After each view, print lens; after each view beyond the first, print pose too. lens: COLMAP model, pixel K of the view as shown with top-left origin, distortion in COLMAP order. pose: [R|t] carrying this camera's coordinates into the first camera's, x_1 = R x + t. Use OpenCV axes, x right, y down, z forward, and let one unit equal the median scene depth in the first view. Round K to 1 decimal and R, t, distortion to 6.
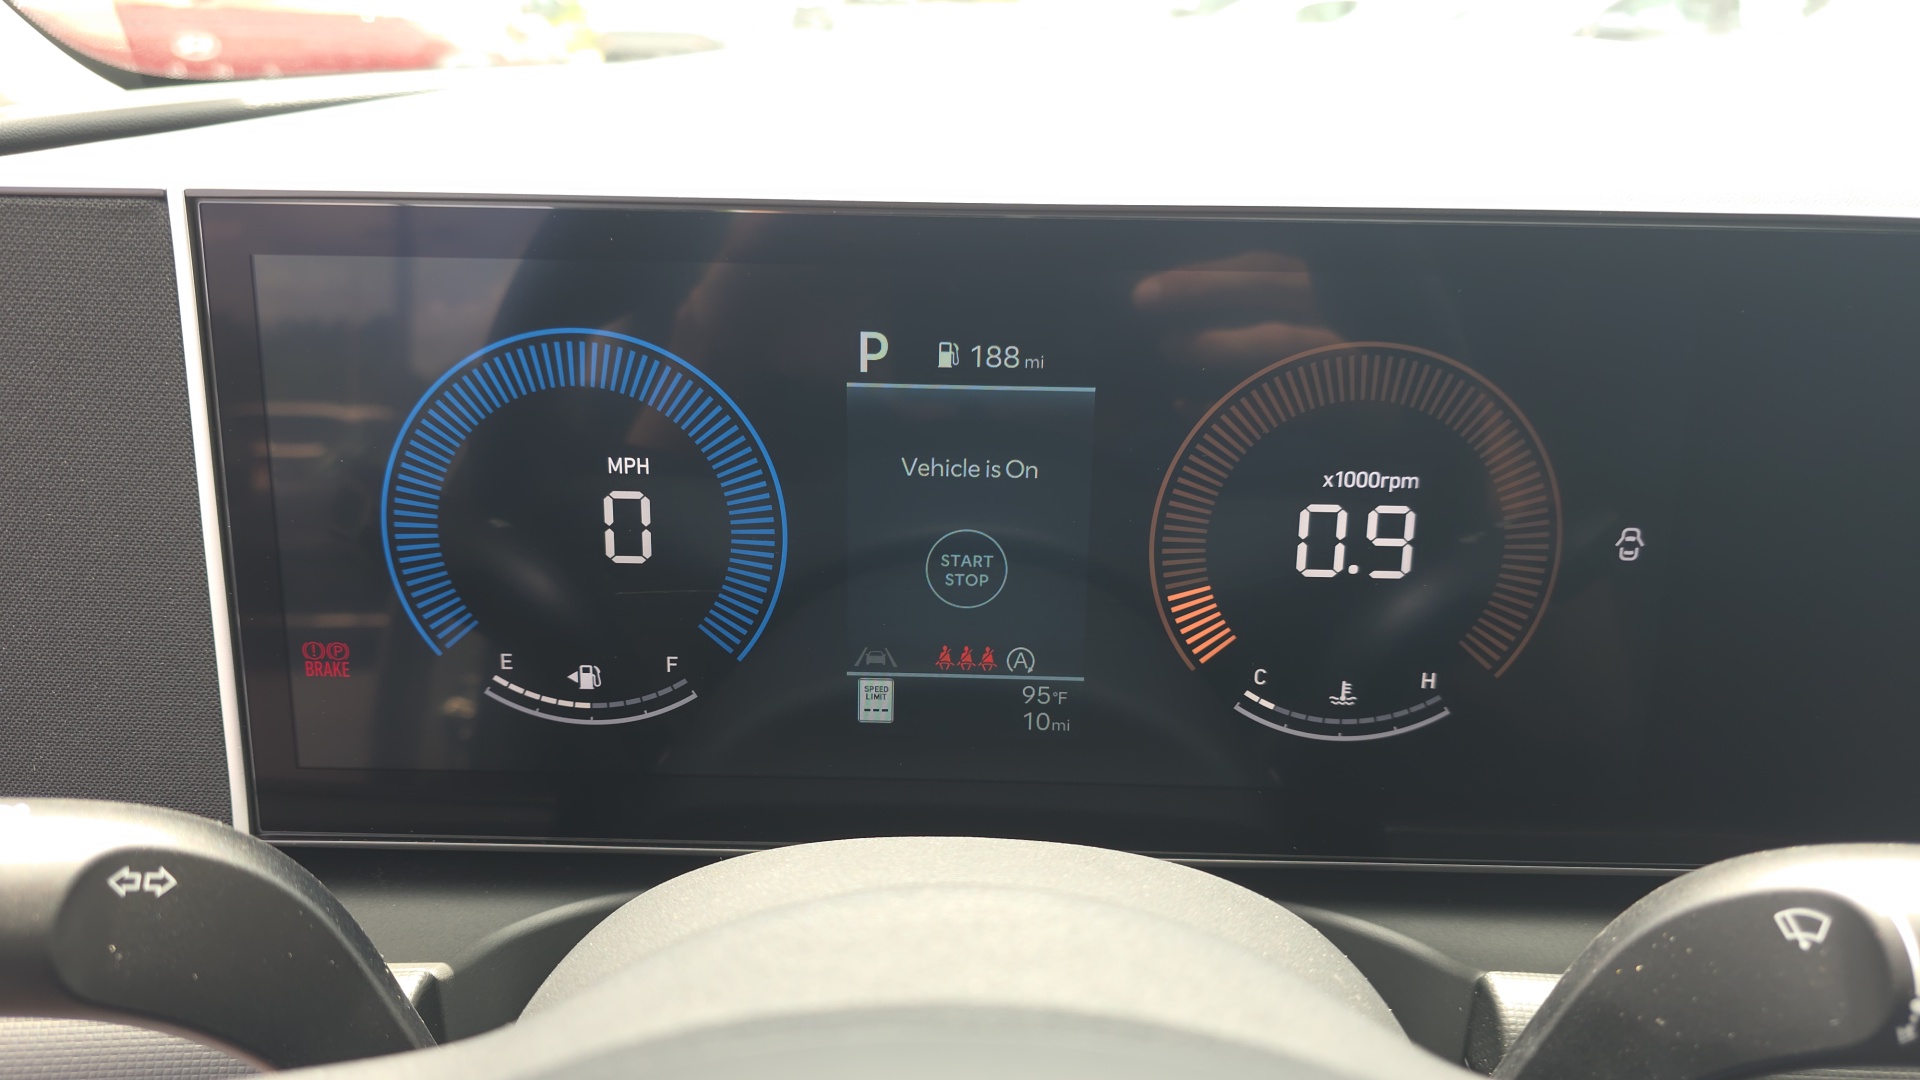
lens RADIAL K [[1303.1, 0, 945.7], [0, 1303.1, 496.7], [0, 0, 1]] dist [0.053081, -0.057007]
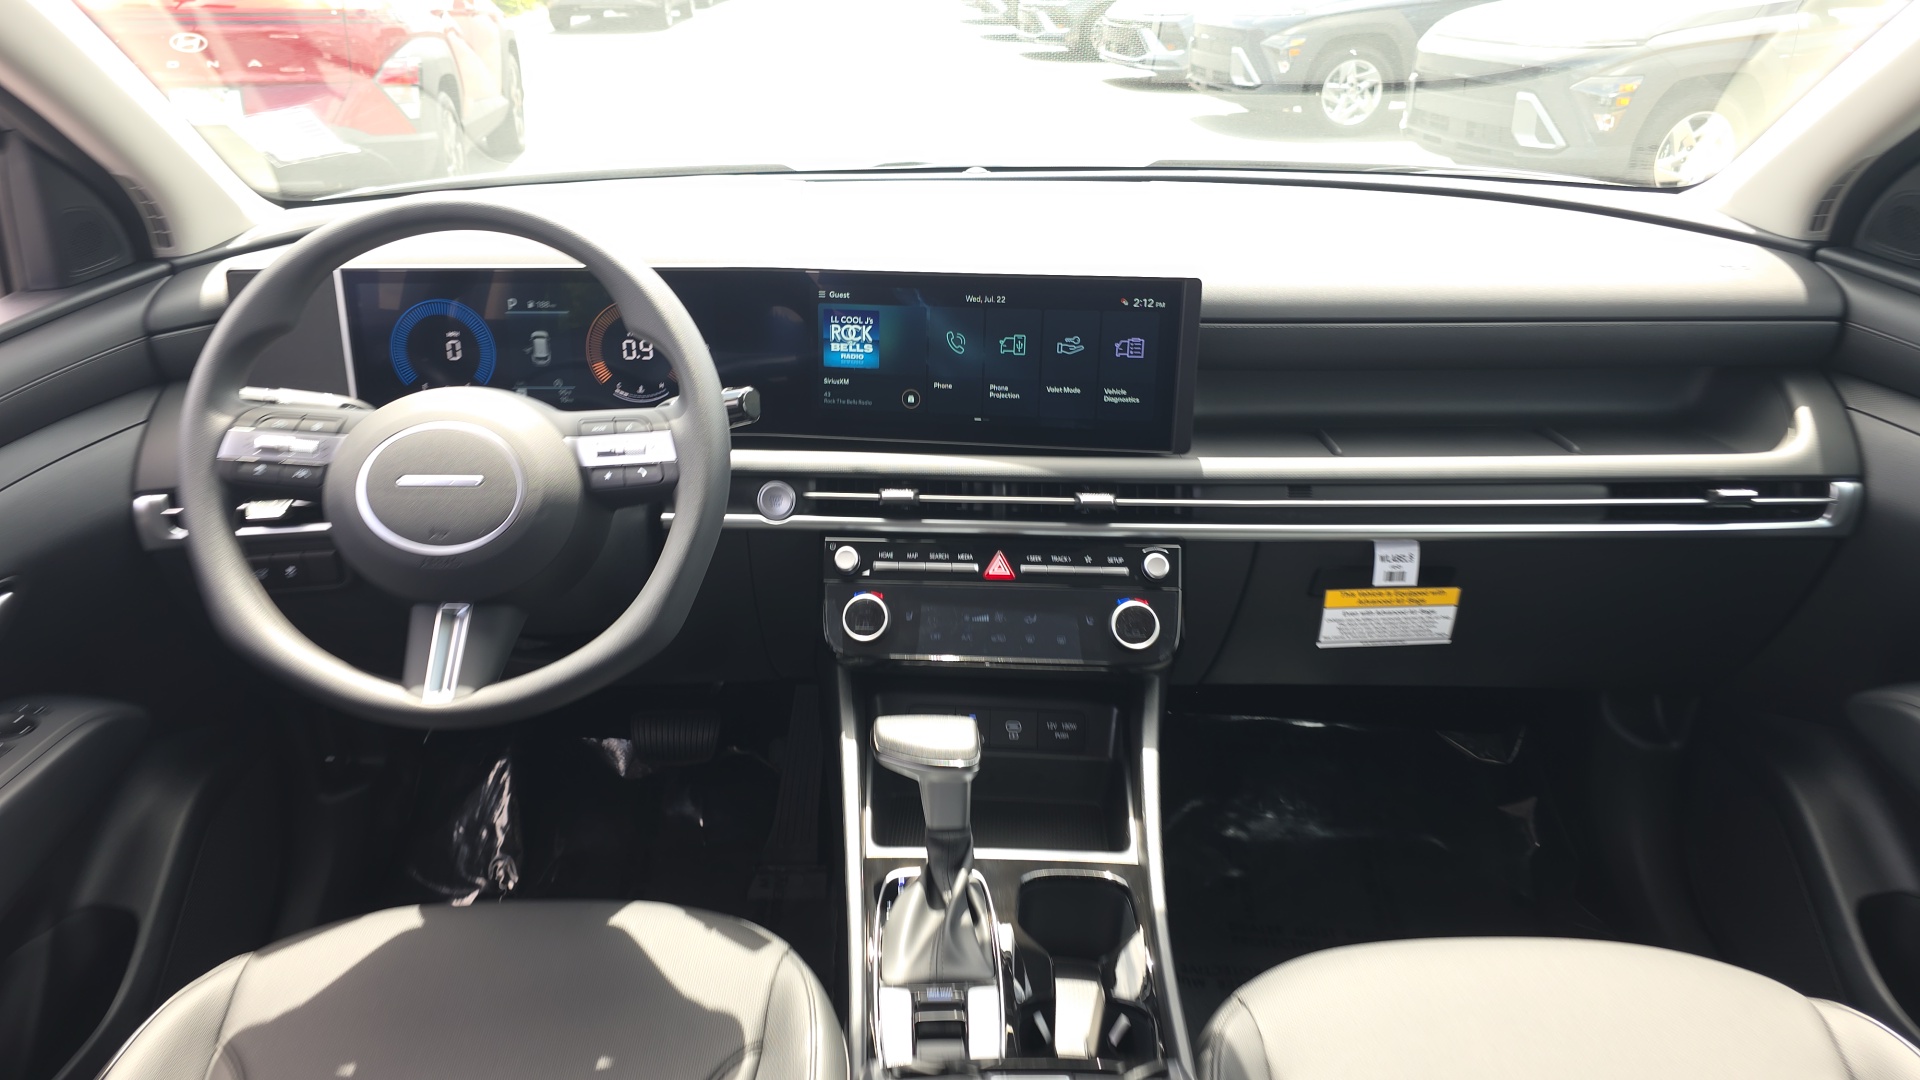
lens RADIAL K [[1303.1, 0, 930.3], [0, 1303.1, 527.9], [0, 0, 1]] dist [0.053081, -0.057007]
pose [[0.999661, -0.026018, 0.000574, 1.186774], [0.025924, 0.997502, 0.065712, 0.336927], [-0.002283, -0.065675, 0.997838, -3.014496]]
